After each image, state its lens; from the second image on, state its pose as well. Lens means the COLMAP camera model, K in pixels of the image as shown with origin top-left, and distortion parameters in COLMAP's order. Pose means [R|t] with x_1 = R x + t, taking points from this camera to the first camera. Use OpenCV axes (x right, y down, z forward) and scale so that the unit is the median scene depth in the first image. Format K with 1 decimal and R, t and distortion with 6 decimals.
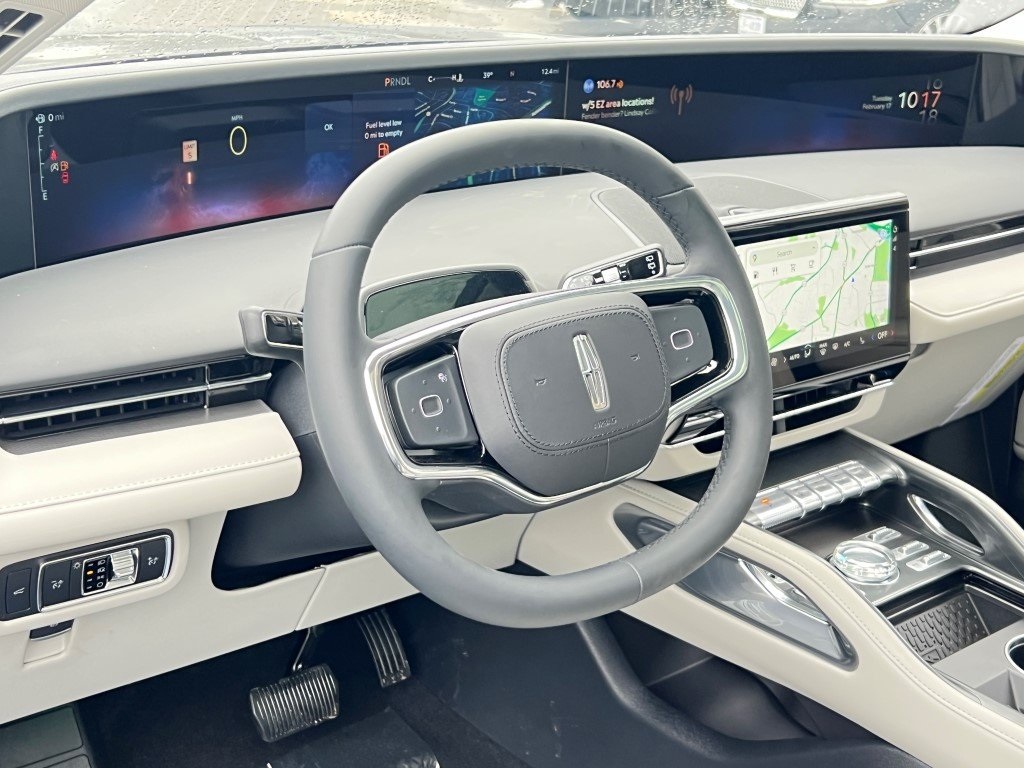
lens RADIAL K [[1398.0, 0, 511.7], [0, 1398.0, 382.7], [0, 0, 1]] dist [0.031481, 0.000000]
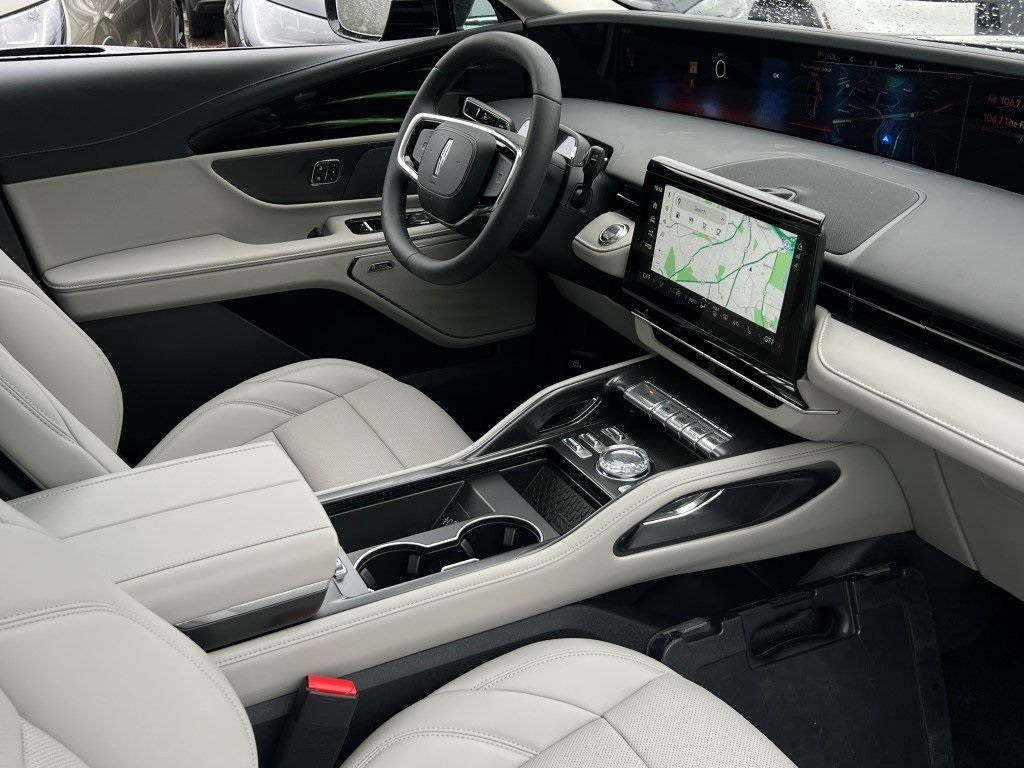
lens RADIAL K [[1074.3, 0, 511.5], [0, 1074.3, 381.2], [0, 0, 1]] dist [0.003191, 0.000000]
pose [[-0.214508, 0.365488, -0.905762, 1.085237], [-0.328009, 0.846536, 0.419270, -0.292476], [0.919998, 0.387035, -0.061705, 0.925642]]
